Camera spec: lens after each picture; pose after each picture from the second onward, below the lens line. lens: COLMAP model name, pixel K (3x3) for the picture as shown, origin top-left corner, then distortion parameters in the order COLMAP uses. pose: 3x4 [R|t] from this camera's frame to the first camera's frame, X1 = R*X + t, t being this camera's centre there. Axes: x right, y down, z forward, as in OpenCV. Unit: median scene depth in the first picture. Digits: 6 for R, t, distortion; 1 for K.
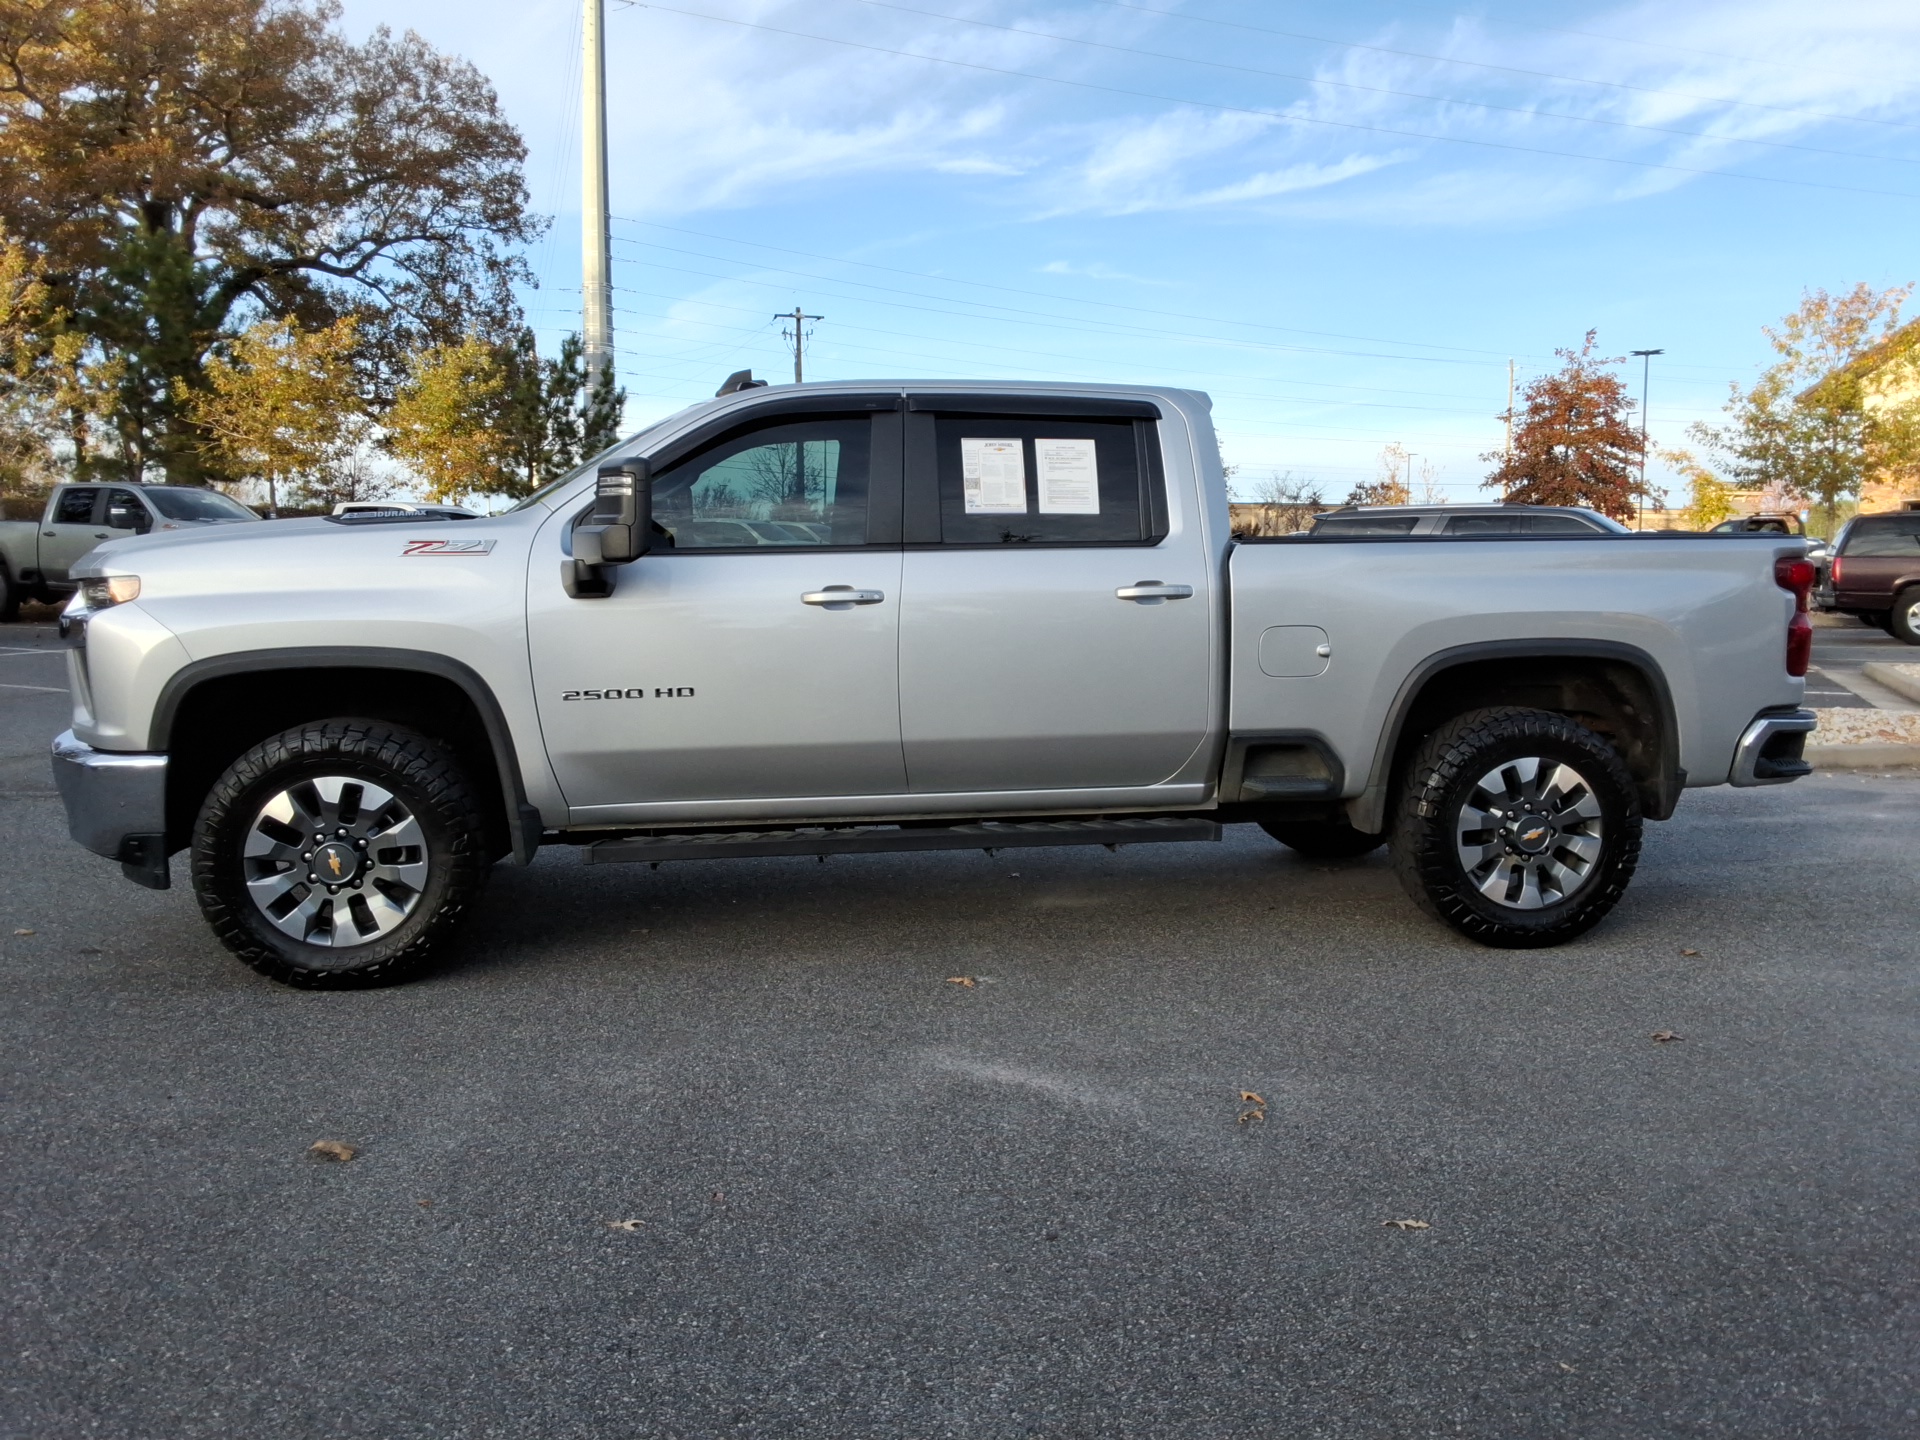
lens RADIAL K [[1551.4, 0, 973.7], [0, 1551.4, 701.8], [0, 0, 1]] dist [0.130411, -0.219046]
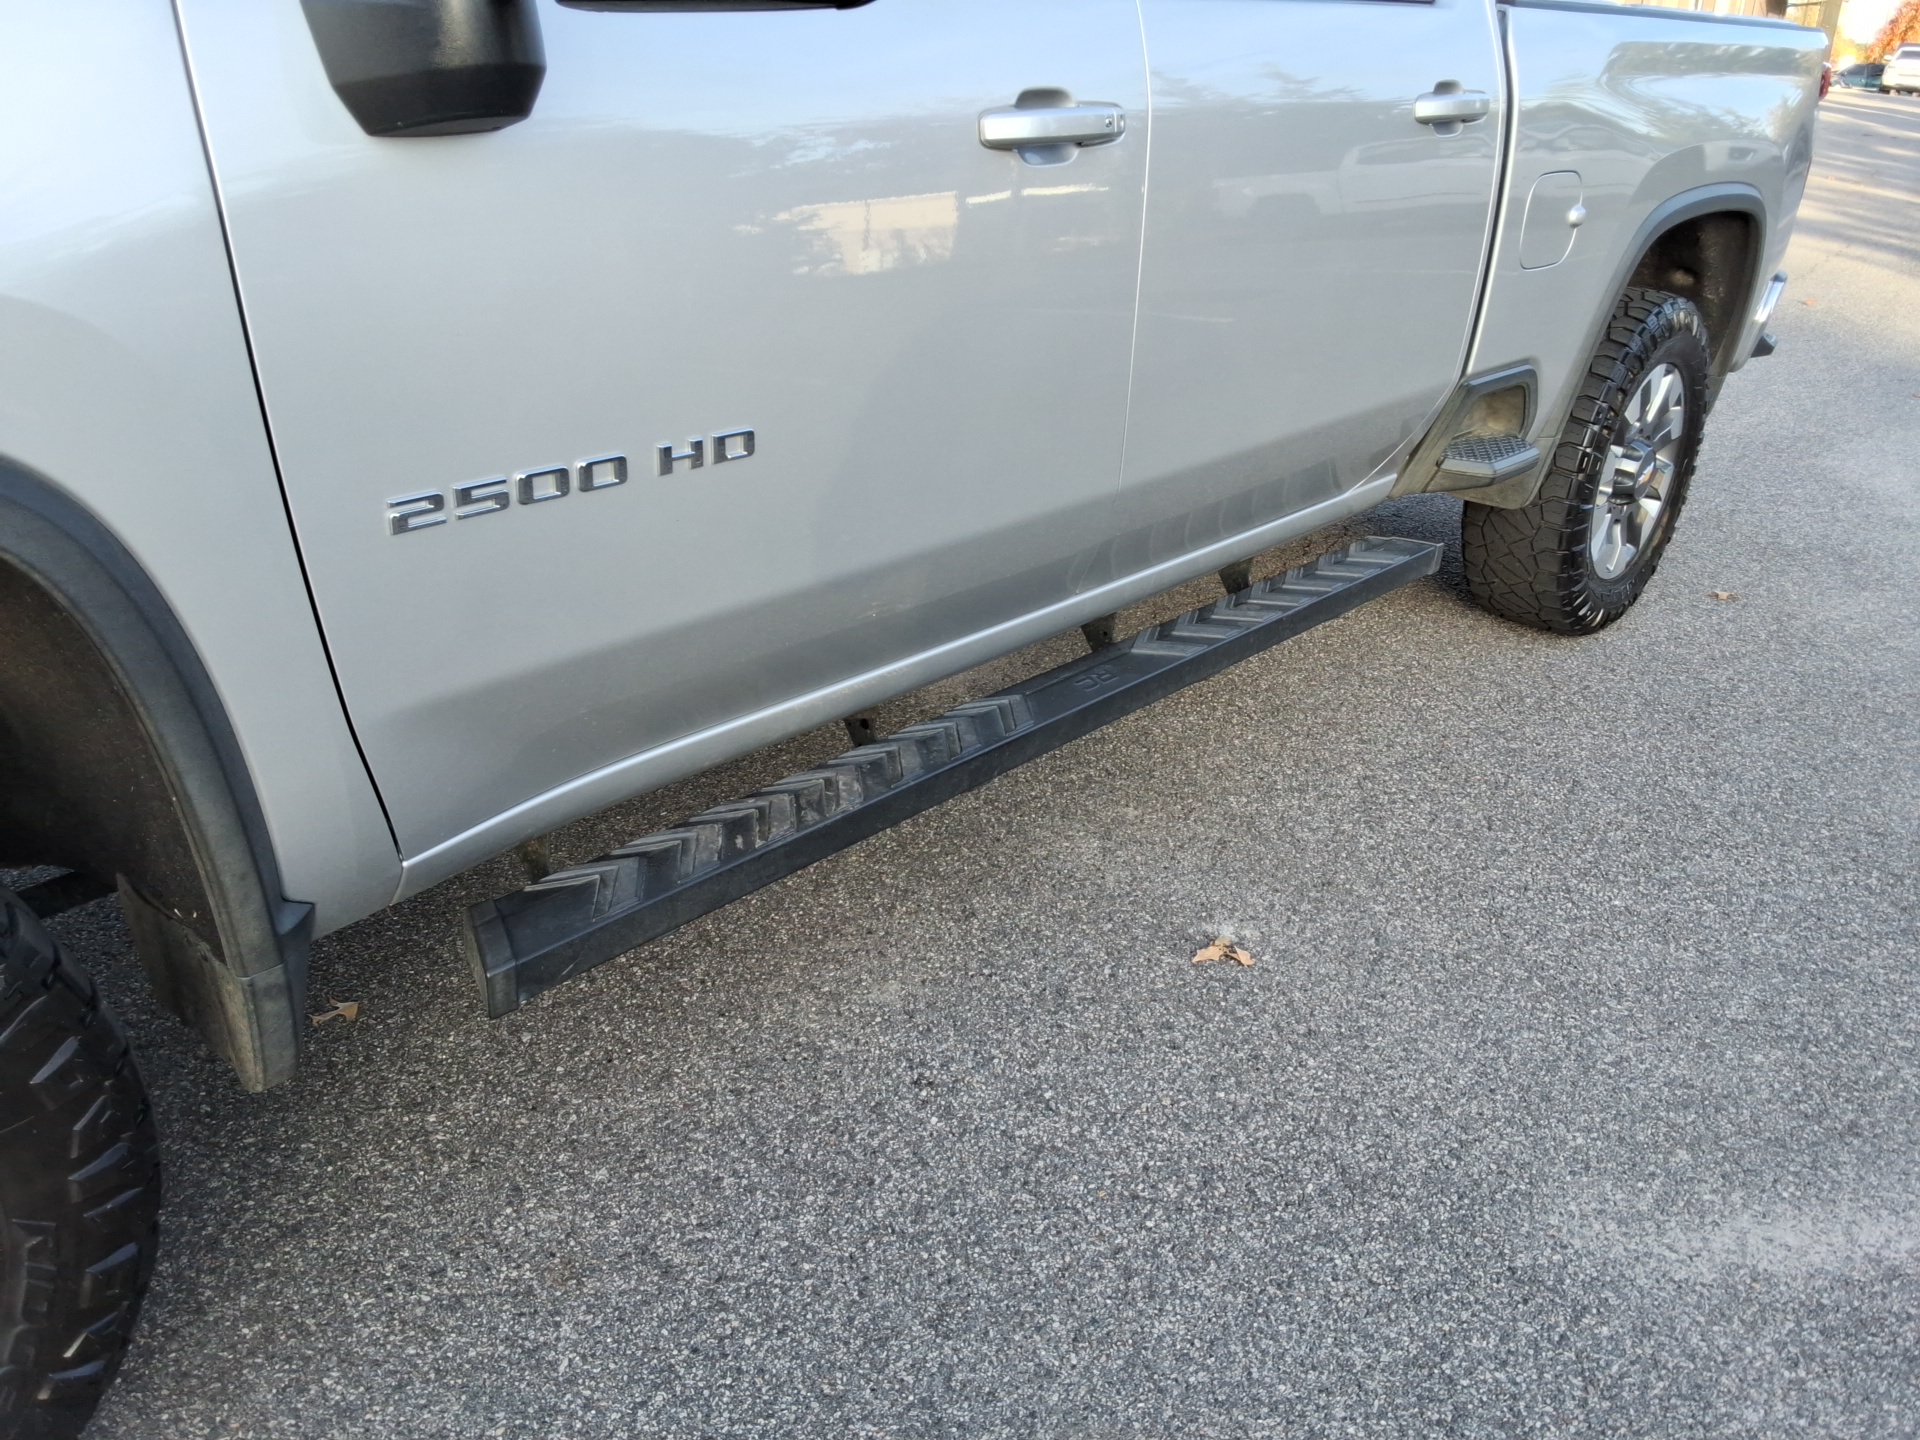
lens RADIAL K [[1540.3, 0, 976.8], [0, 1540.3, 705.2], [0, 0, 1]] dist [0.128493, -0.204400]
pose [[0.770847, -0.219983, 0.597831, -0.354463], [0.010230, 0.942634, 0.333670, -0.063286], [-0.636938, -0.251093, 0.728878, 0.727316]]
